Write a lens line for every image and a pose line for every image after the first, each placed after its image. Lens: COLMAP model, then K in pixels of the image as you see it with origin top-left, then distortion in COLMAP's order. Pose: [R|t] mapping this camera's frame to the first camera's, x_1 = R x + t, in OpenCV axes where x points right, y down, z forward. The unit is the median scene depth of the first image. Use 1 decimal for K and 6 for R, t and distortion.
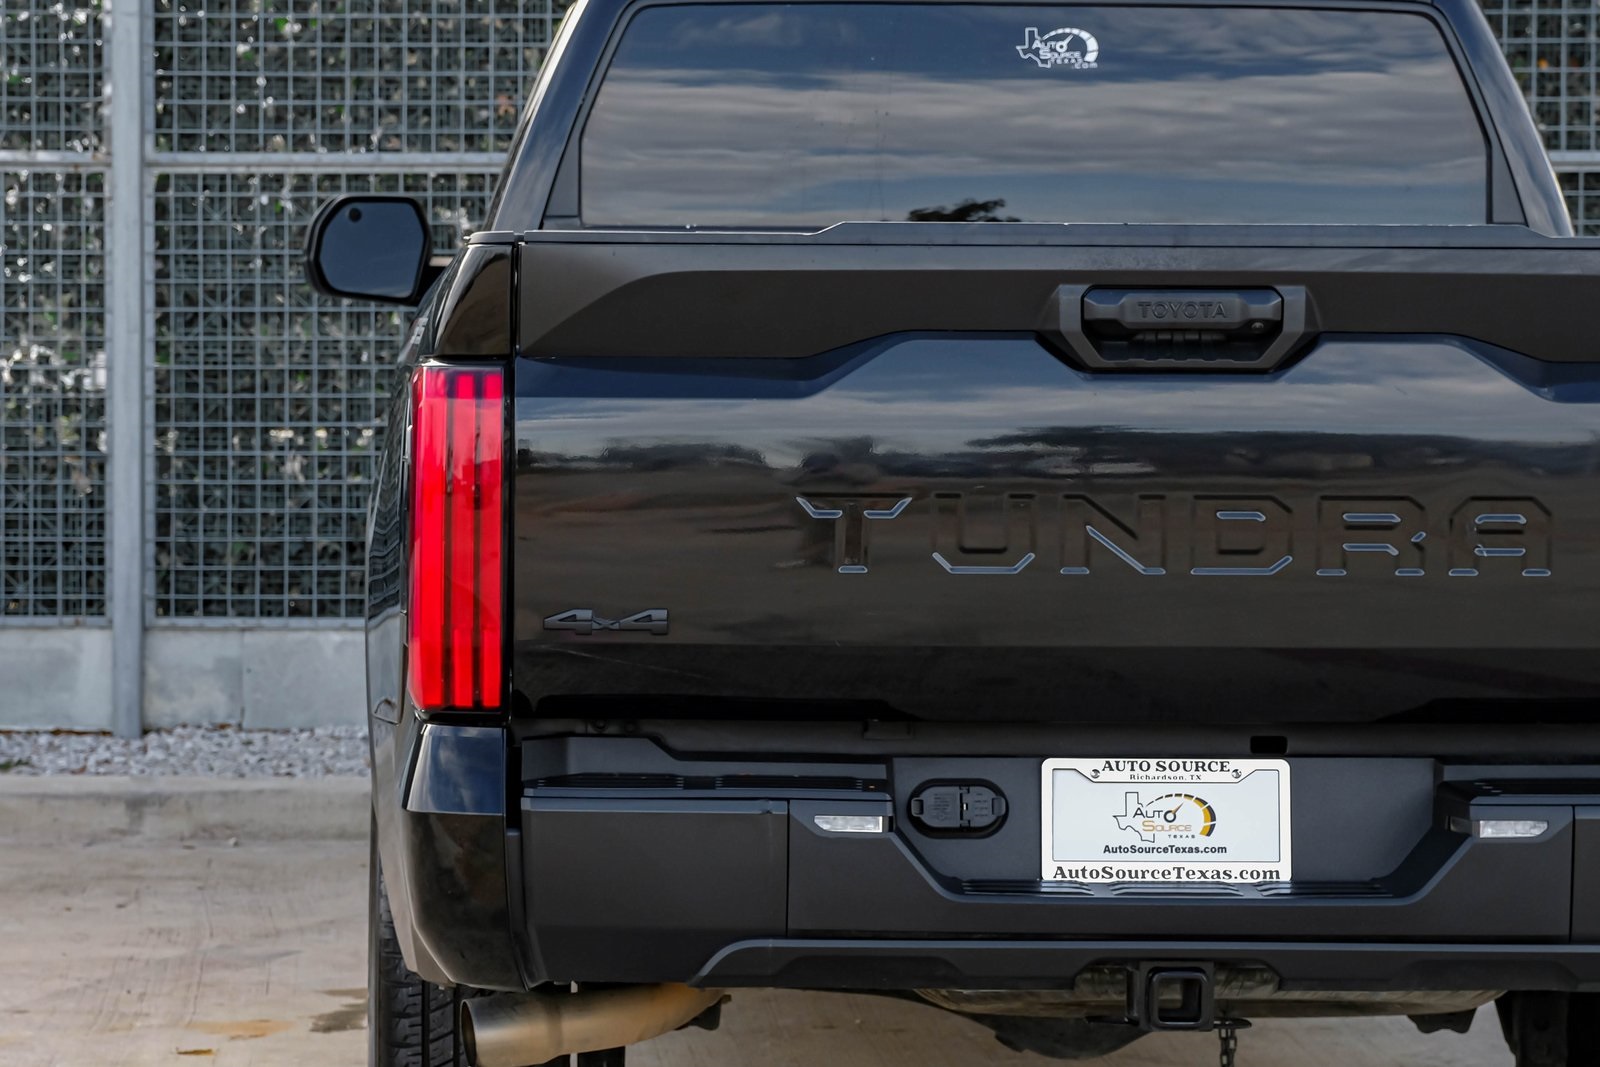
lens RADIAL K [[4921.6, 0, 800.8], [0, 4921.6, 537.4], [0, 0, 1]] dist [-0.021248, 0.000000]
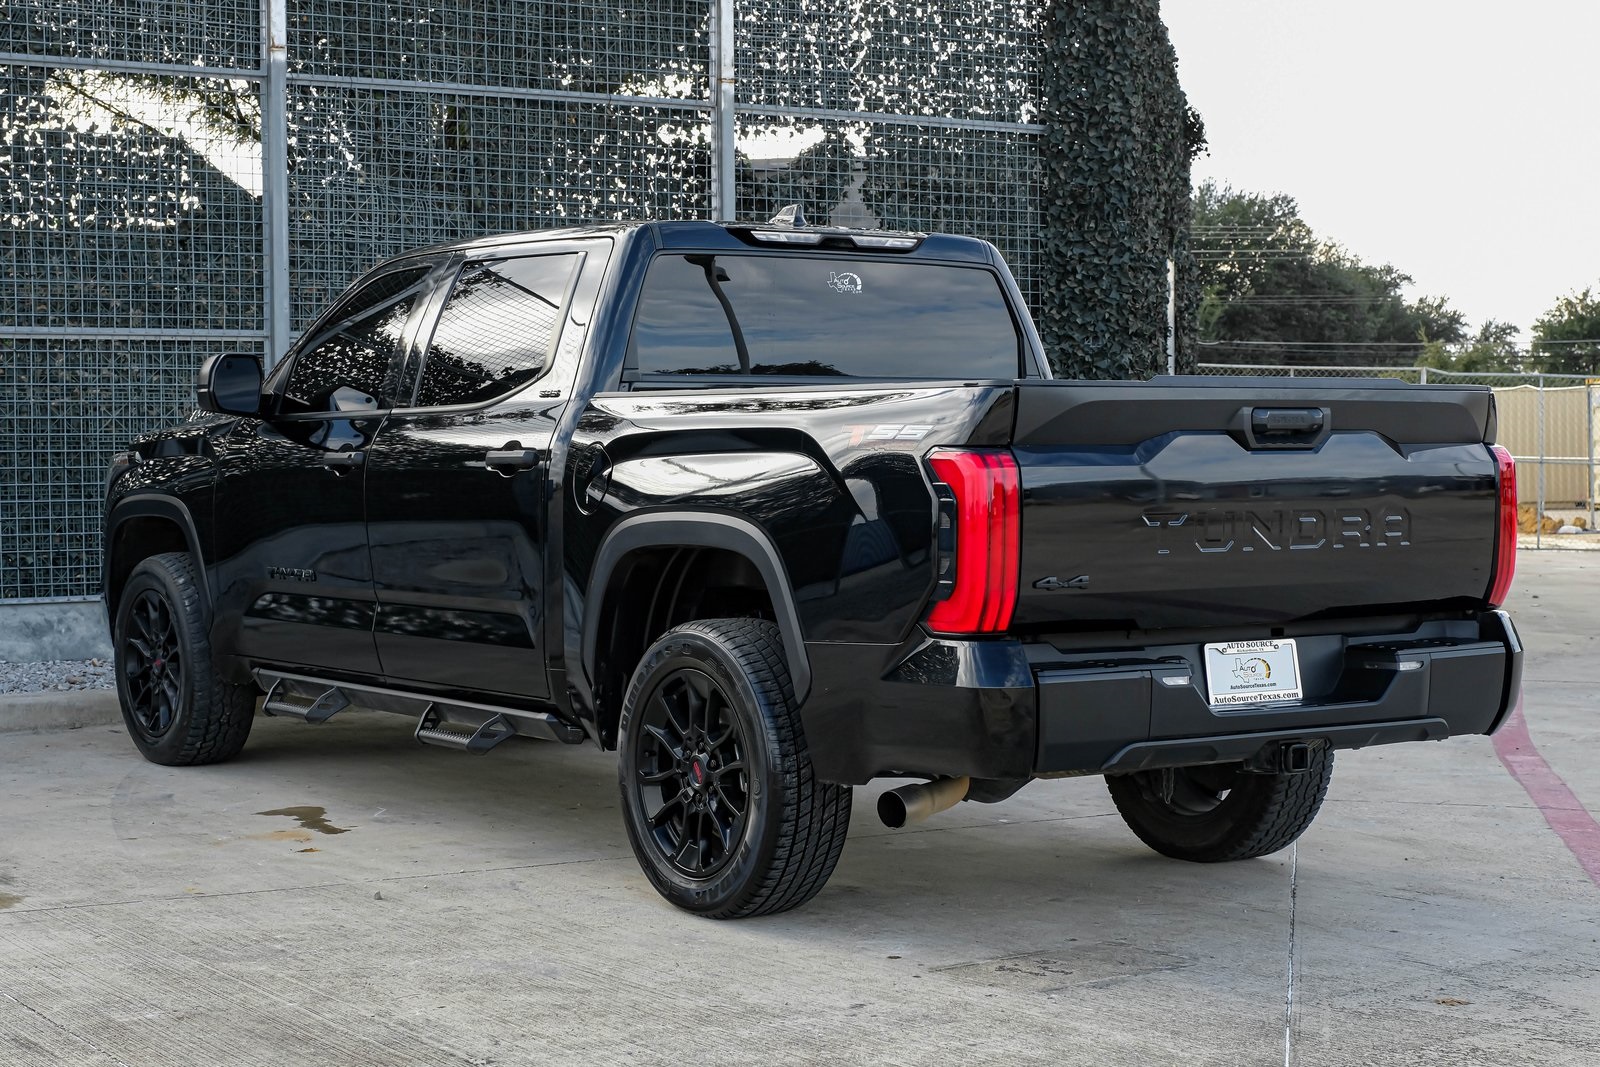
lens RADIAL K [[2591.3, 0, 763.8], [0, 2591.3, 620.8], [0, 0, 1]] dist [0.000515, 0.000000]
pose [[0.856450, -0.045471, 0.514223, -0.654474], [0.027755, 0.998728, 0.042087, -0.014002], [-0.515483, -0.021773, 0.856623, 0.192384]]
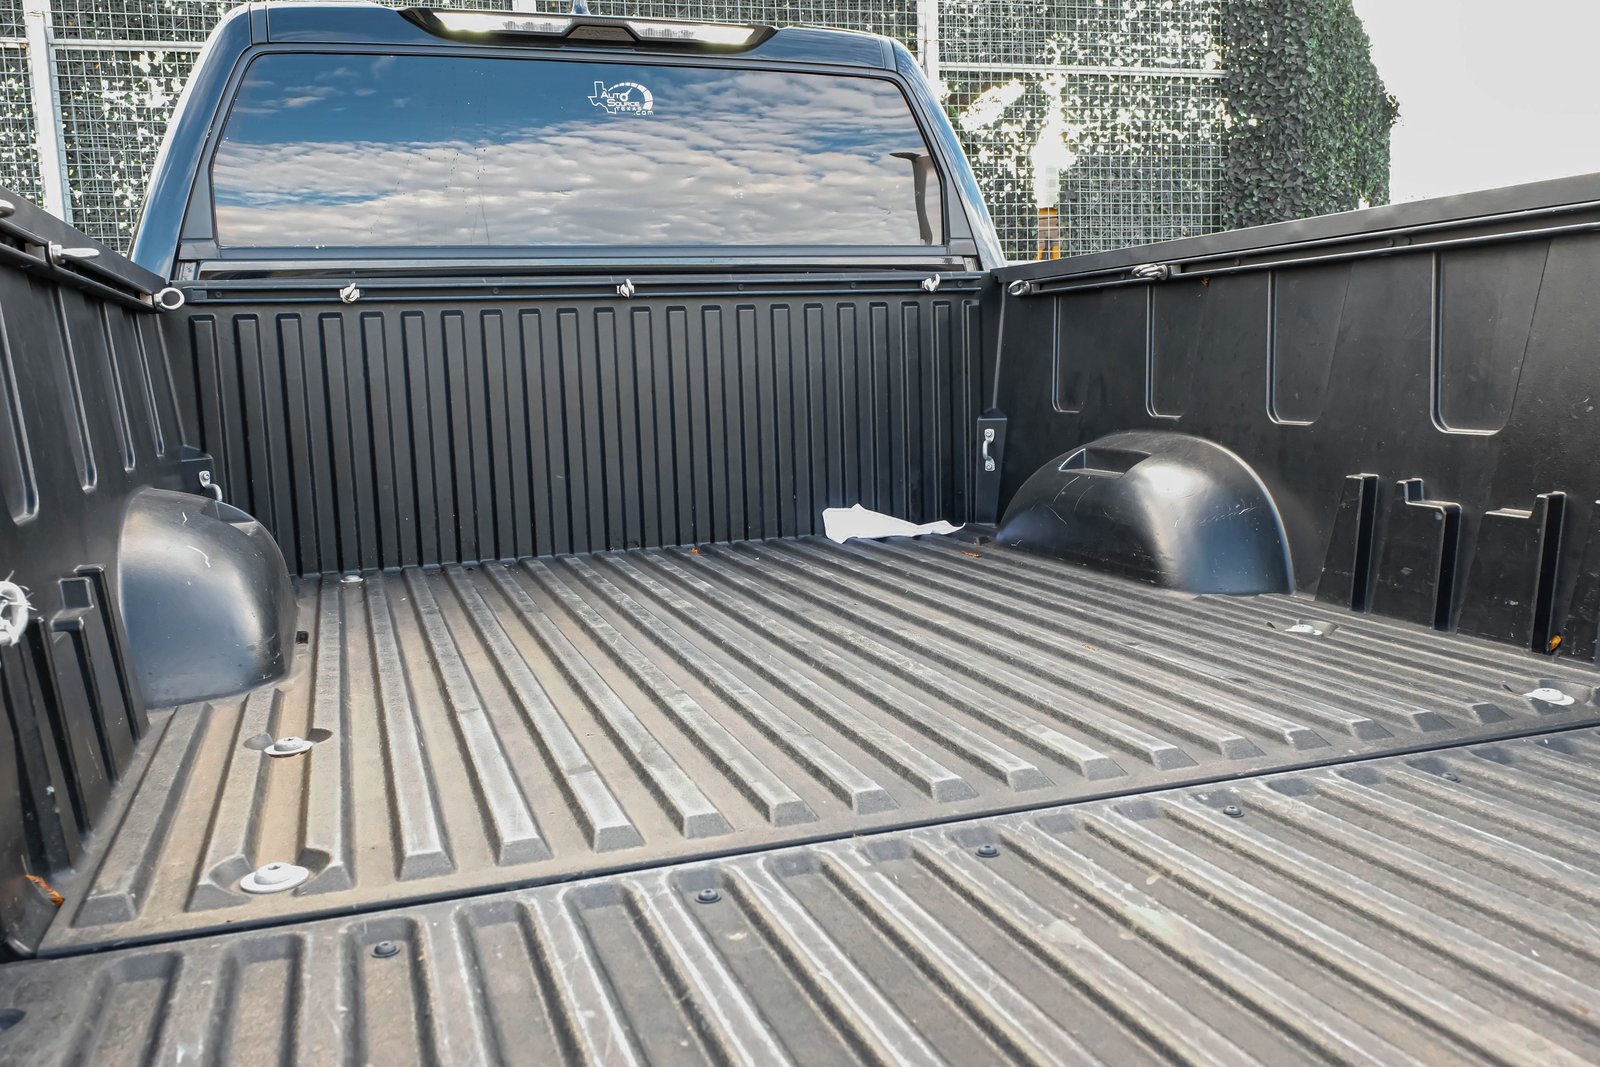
lens RADIAL K [[1337.1, 0, 797.6], [0, 1337.1, 545.7], [0, 0, 1]] dist [0.026424, -0.015116]
pose [[0.960093, -0.076181, 0.269105, -0.005005], [0.049022, 0.993130, 0.106248, -0.028160], [-0.275351, -0.088816, 0.957232, 0.859088]]
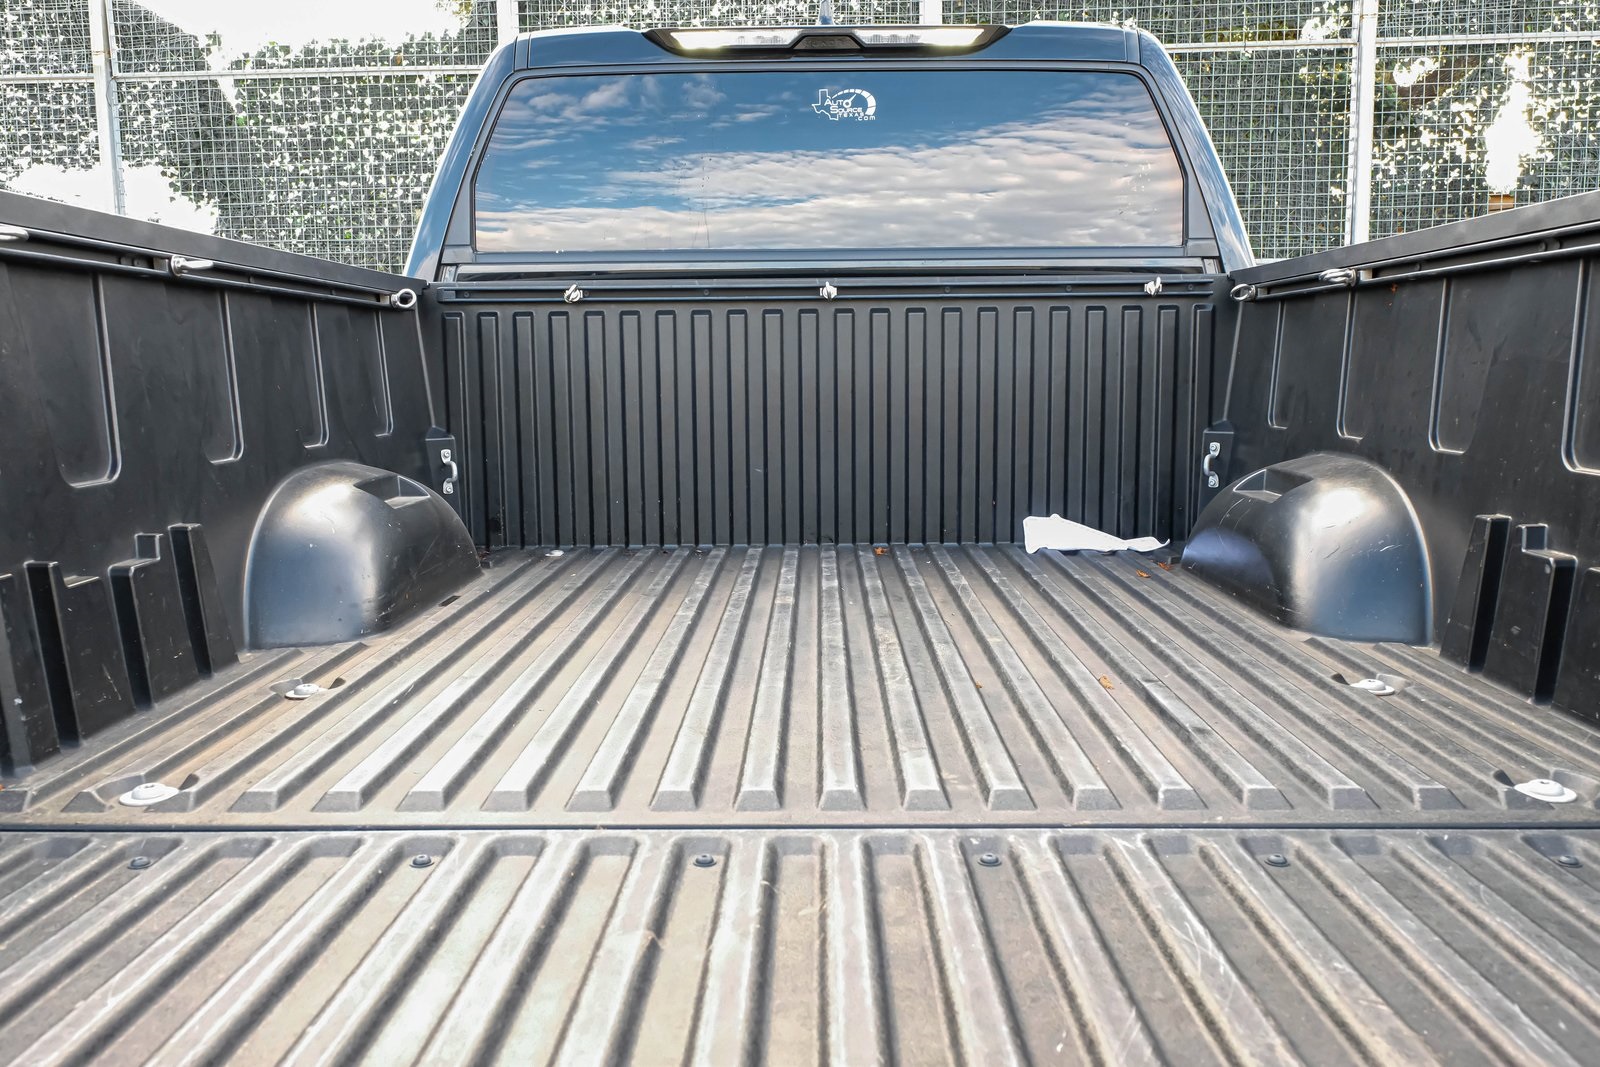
lens RADIAL K [[1337.1, 0, 796.4], [0, 1337.1, 542.7], [0, 0, 1]] dist [0.026424, -0.015116]
pose [[0.998075, -0.007615, -0.061557, 0.079327], [0.013658, 0.995058, 0.098353, -0.028019], [0.060504, -0.099004, 0.993246, 0.845779]]
